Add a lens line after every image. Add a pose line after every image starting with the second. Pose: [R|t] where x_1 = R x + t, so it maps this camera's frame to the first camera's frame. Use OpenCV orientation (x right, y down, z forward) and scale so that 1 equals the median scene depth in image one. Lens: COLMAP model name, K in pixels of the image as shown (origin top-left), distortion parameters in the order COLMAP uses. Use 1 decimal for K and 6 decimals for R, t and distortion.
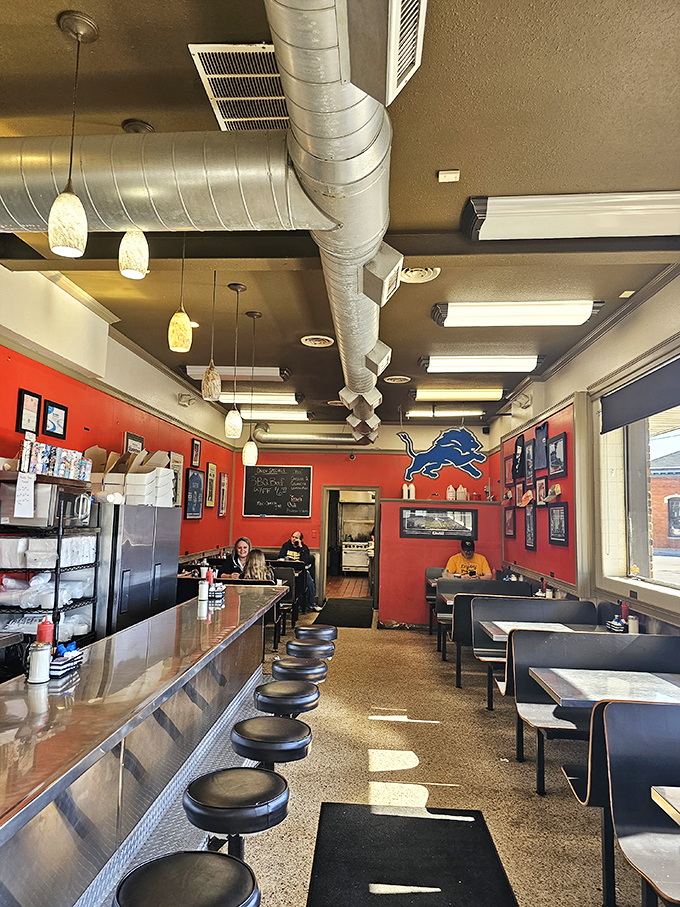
lens RADIAL K [[614.1, 0, 340.0], [0, 614.1, 453.5], [0, 0, 1]] dist [0.035947, -0.111502]
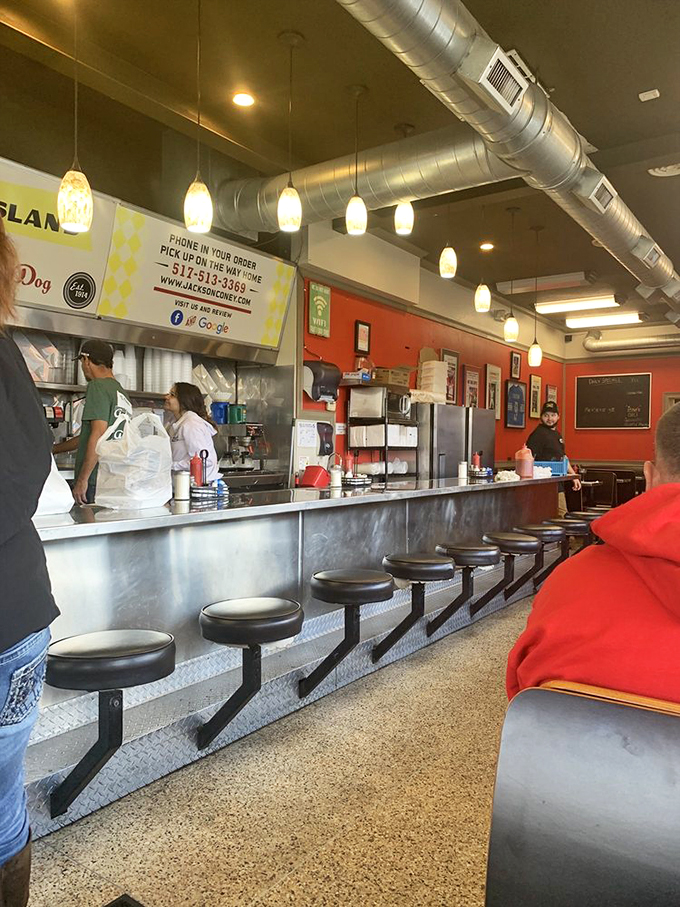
lens RADIAL K [[614.1, 0, 340.0], [0, 614.1, 453.5], [0, 0, 1]] dist [0.035947, -0.111502]
pose [[0.859035, -0.006289, -0.511879, 0.063570], [0.072333, 0.991384, 0.109209, 0.016027], [0.506781, -0.130840, 0.852088, -0.094656]]
